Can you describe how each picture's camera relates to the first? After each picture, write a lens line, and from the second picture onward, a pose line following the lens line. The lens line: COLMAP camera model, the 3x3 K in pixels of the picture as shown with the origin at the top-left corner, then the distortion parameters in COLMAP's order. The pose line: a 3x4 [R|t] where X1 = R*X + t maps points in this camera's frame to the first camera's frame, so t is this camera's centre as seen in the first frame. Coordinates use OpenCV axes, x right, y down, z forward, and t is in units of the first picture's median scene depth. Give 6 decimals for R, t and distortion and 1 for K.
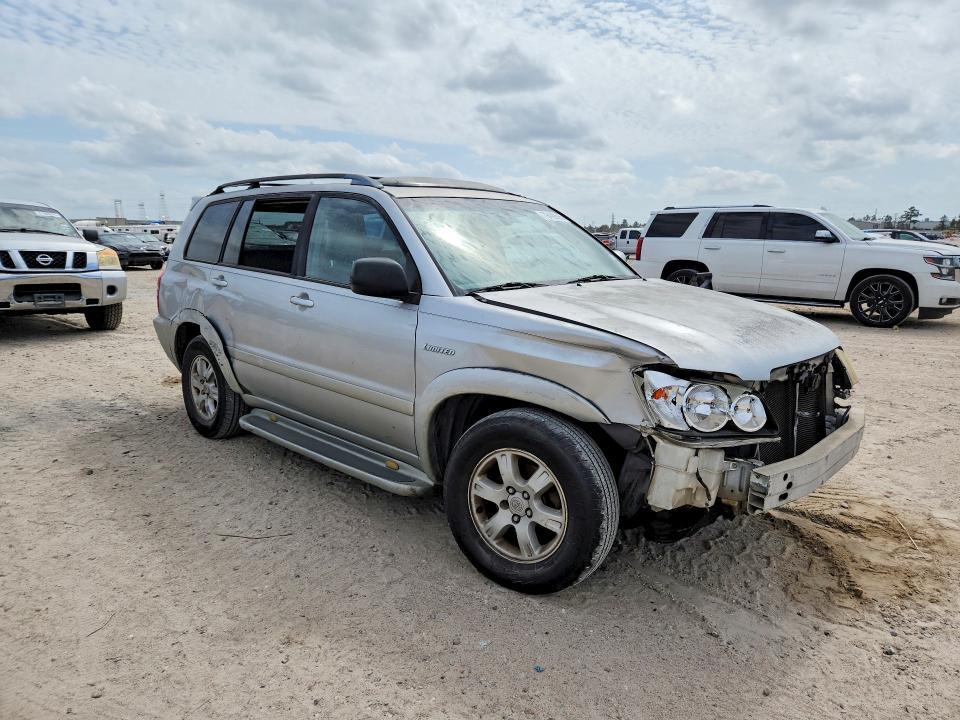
lens RADIAL K [[726.1, 0, 480.0], [0, 726.1, 360.0], [0, 0, 1]] dist [0.074416, -0.110705]
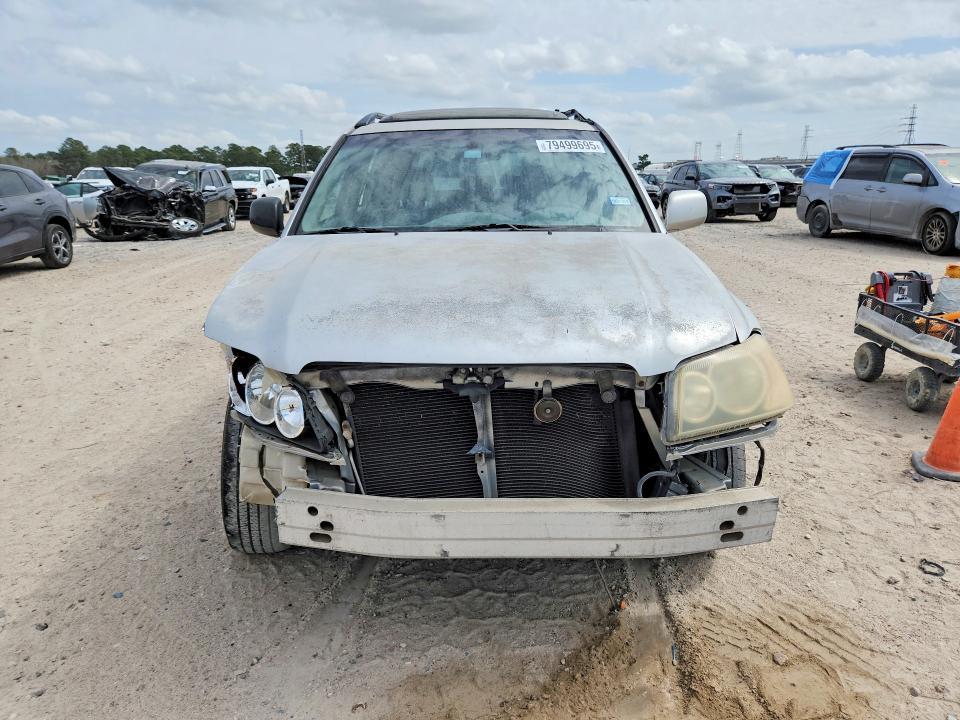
lens RADIAL K [[726.1, 0, 480.0], [0, 726.1, 360.0], [0, 0, 1]] dist [0.074416, -0.110705]
pose [[0.614207, 0.172774, -0.769999, 0.176729], [-0.113990, 0.984930, 0.130073, -0.014497], [0.780868, 0.007880, 0.624646, 0.118118]]
